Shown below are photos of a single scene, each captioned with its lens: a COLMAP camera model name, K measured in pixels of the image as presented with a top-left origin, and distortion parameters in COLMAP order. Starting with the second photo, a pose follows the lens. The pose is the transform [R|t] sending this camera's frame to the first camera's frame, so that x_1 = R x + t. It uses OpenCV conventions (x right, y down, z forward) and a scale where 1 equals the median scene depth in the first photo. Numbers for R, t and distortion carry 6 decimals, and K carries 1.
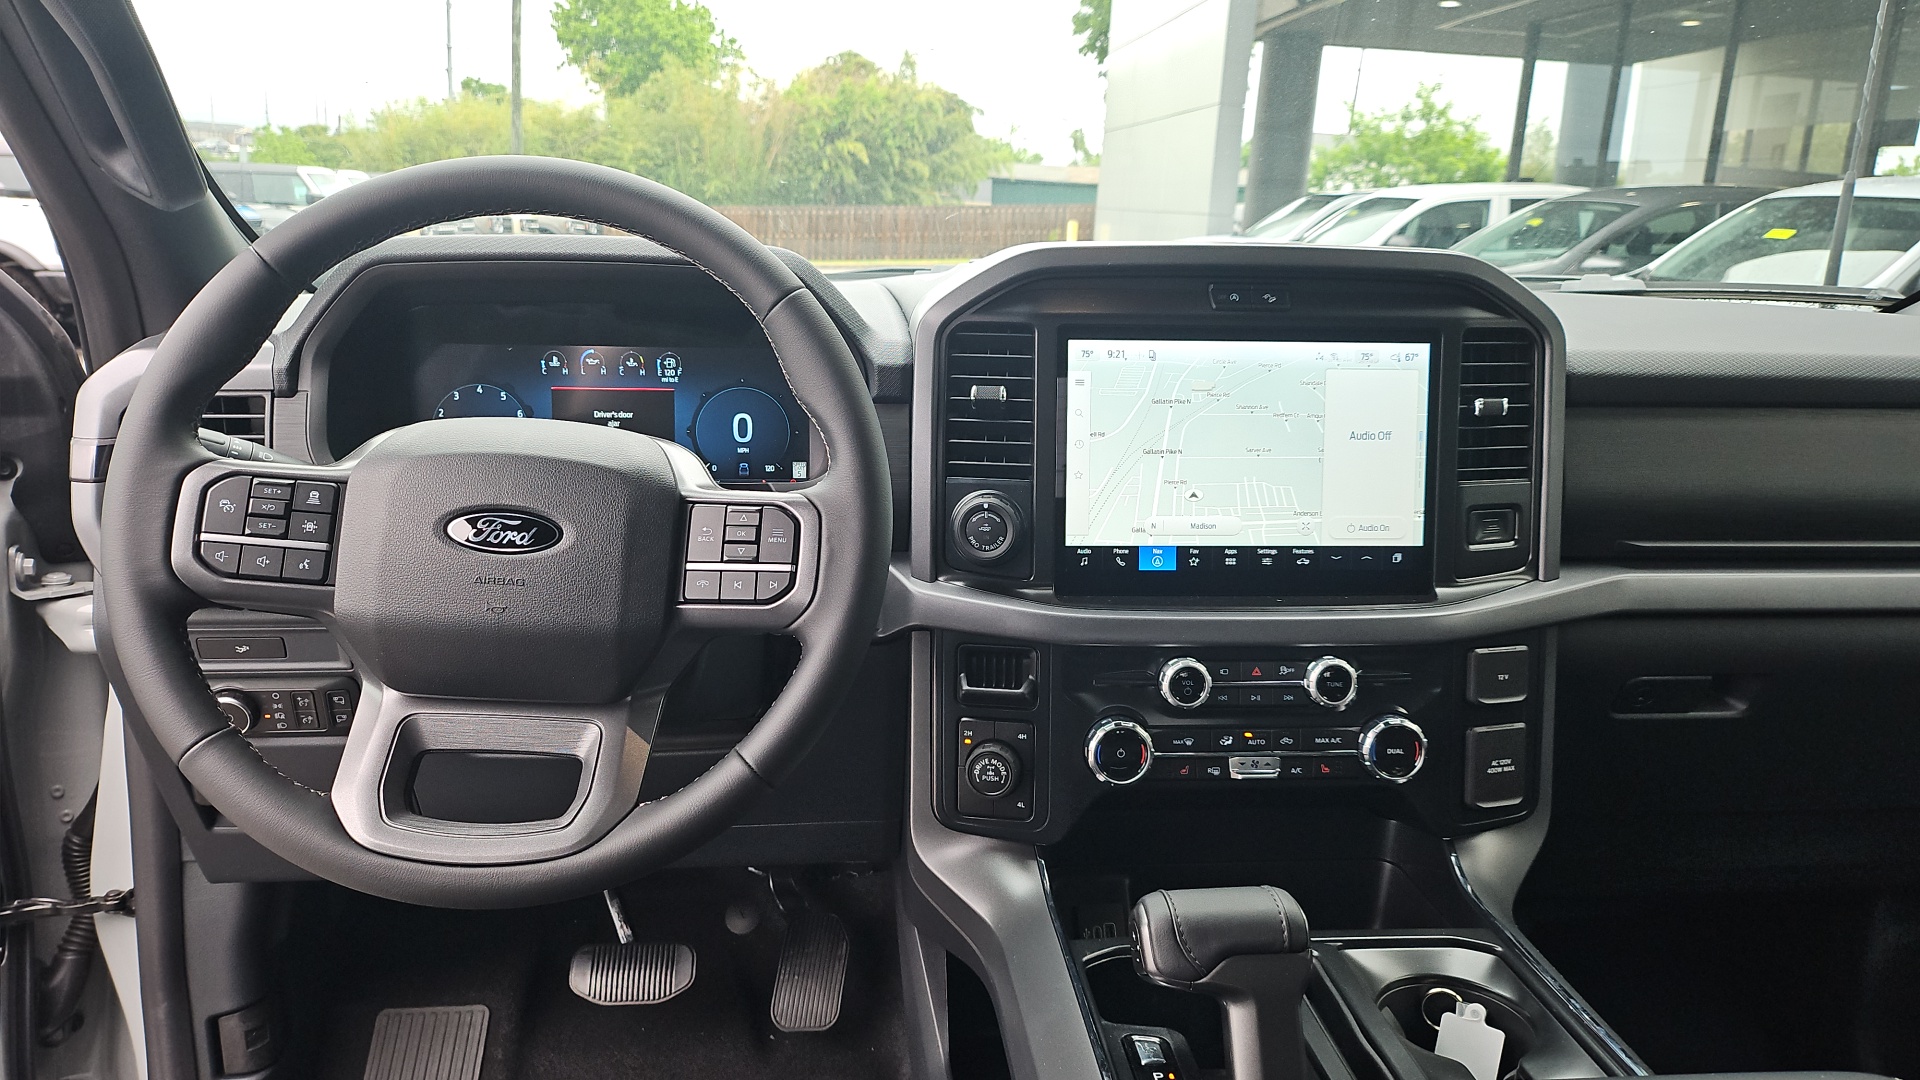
lens RADIAL K [[1374.4, 0, 976.8], [0, 1374.4, 534.7], [0, 0, 1]] dist [0.032332, -0.030707]
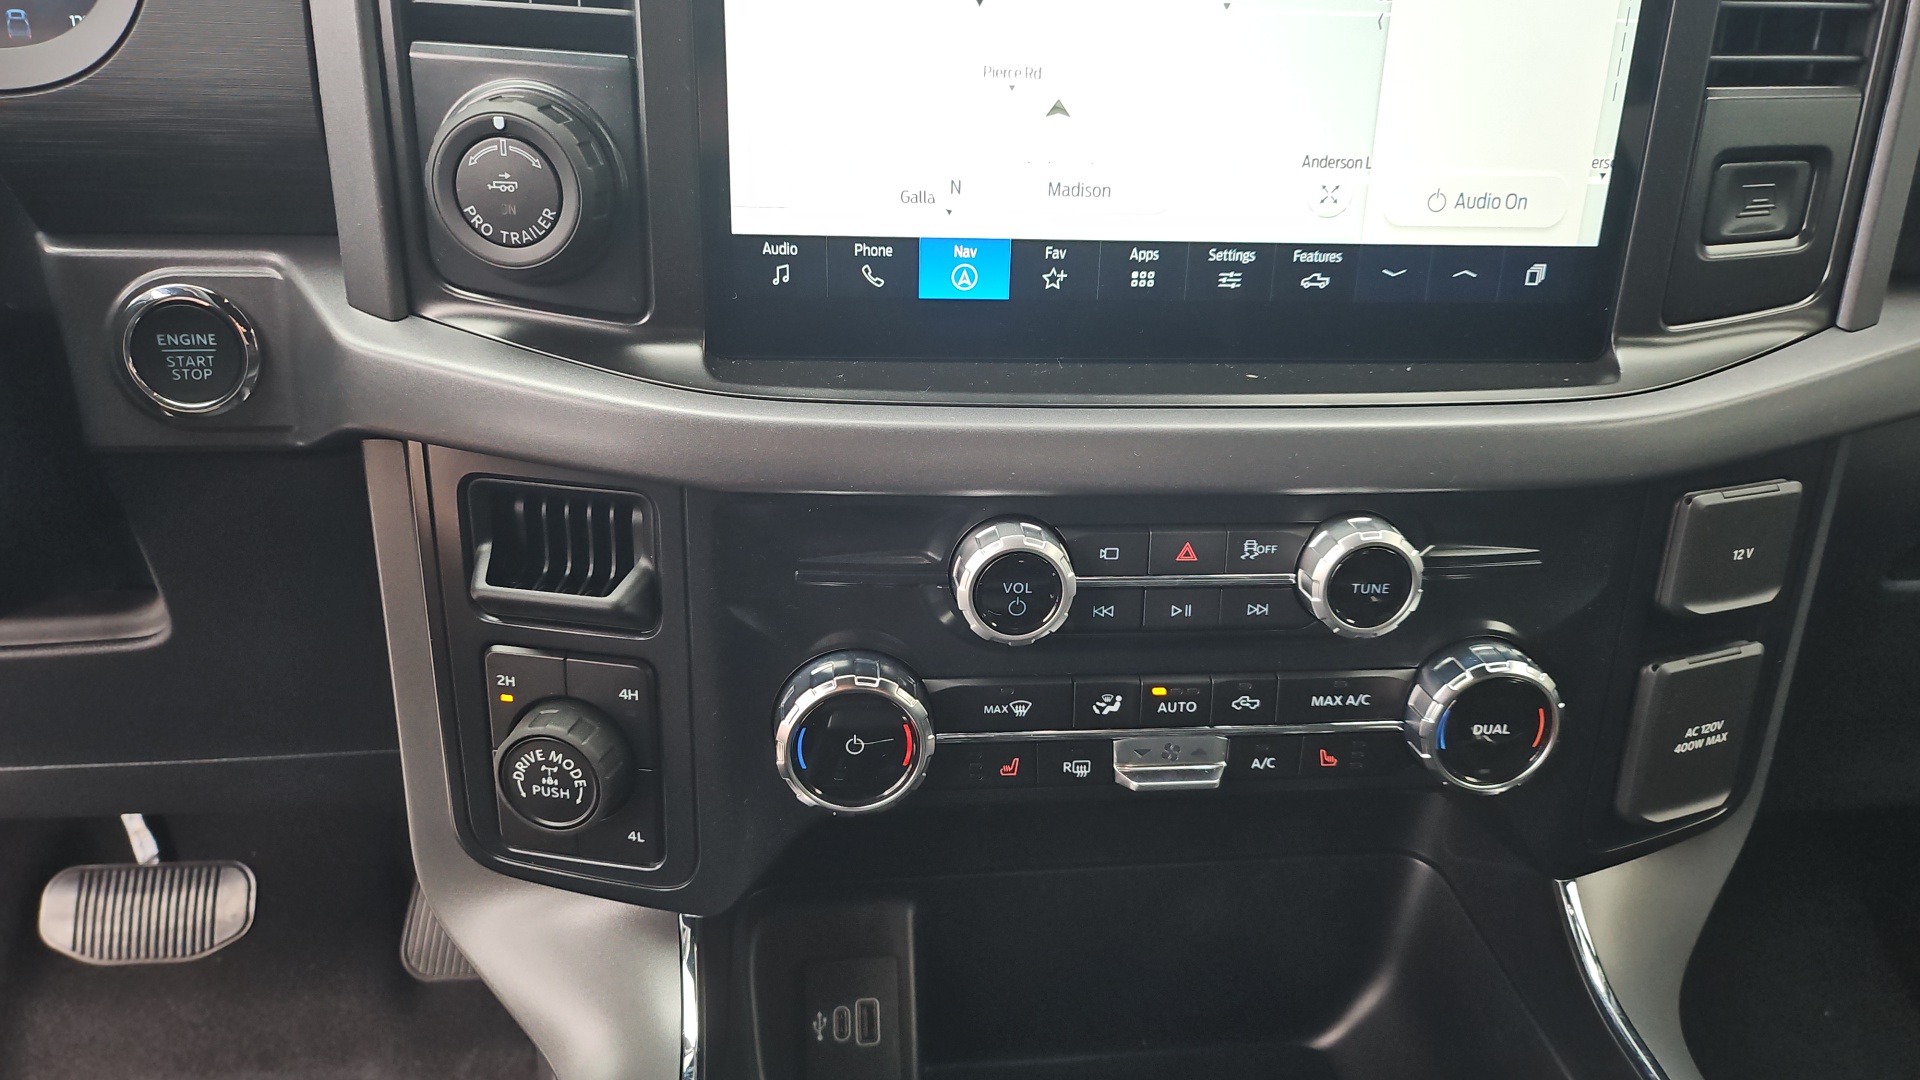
lens RADIAL K [[1374.4, 0, 994.3], [0, 1374.4, 527.3], [0, 0, 1]] dist [0.032332, -0.030707]
pose [[0.999007, 0.011051, 0.043168, 0.124212], [-0.021949, 0.965118, 0.260893, -0.015680], [-0.038779, -0.261581, 0.964402, 0.589631]]
